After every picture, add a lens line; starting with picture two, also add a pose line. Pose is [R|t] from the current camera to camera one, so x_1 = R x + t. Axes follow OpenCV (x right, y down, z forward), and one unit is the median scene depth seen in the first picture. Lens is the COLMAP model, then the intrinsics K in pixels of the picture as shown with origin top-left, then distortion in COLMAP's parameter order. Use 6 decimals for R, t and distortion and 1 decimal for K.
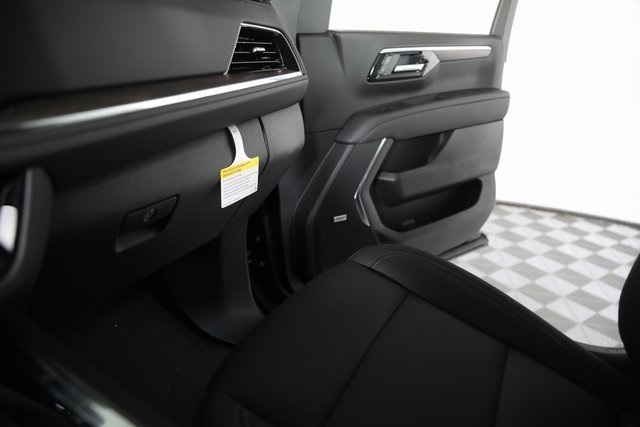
lens RADIAL K [[436.8, 0, 322.4], [0, 436.8, 209.4], [0, 0, 1]] dist [-0.080048, 0.047390]
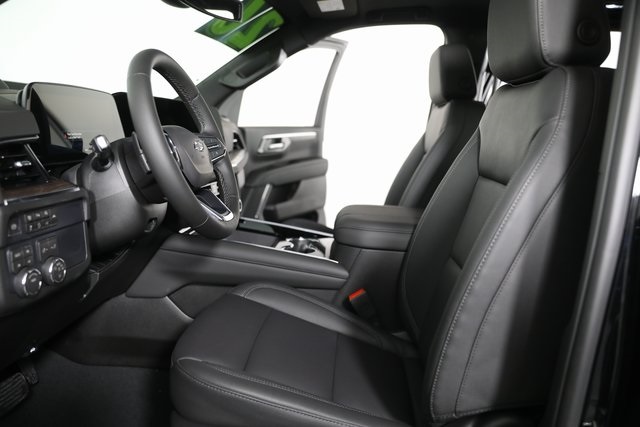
lens RADIAL K [[542.7, 0, 320.9], [0, 542.7, 212.3], [0, 0, 1]] dist [0.013474, 0.004868]
pose [[0.914366, -0.035327, 0.403346, -0.573685], [0.101776, 0.984254, -0.144516, 0.298663], [-0.391889, 0.173191, 0.903564, -1.103931]]
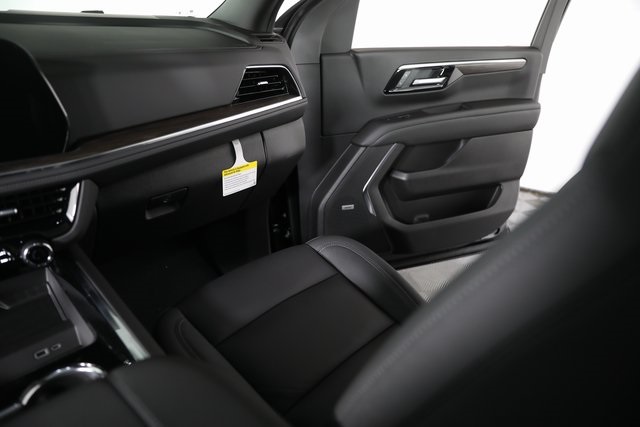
lens RADIAL K [[436.8, 0, 314.3], [0, 436.8, 208.7], [0, 0, 1]] dist [-0.080048, 0.047390]
pose [[0.965794, 0.121822, -0.228914, 0.222773], [-0.105716, 0.991059, 0.081399, -0.062793], [0.236784, -0.054414, 0.970037, -0.185872]]
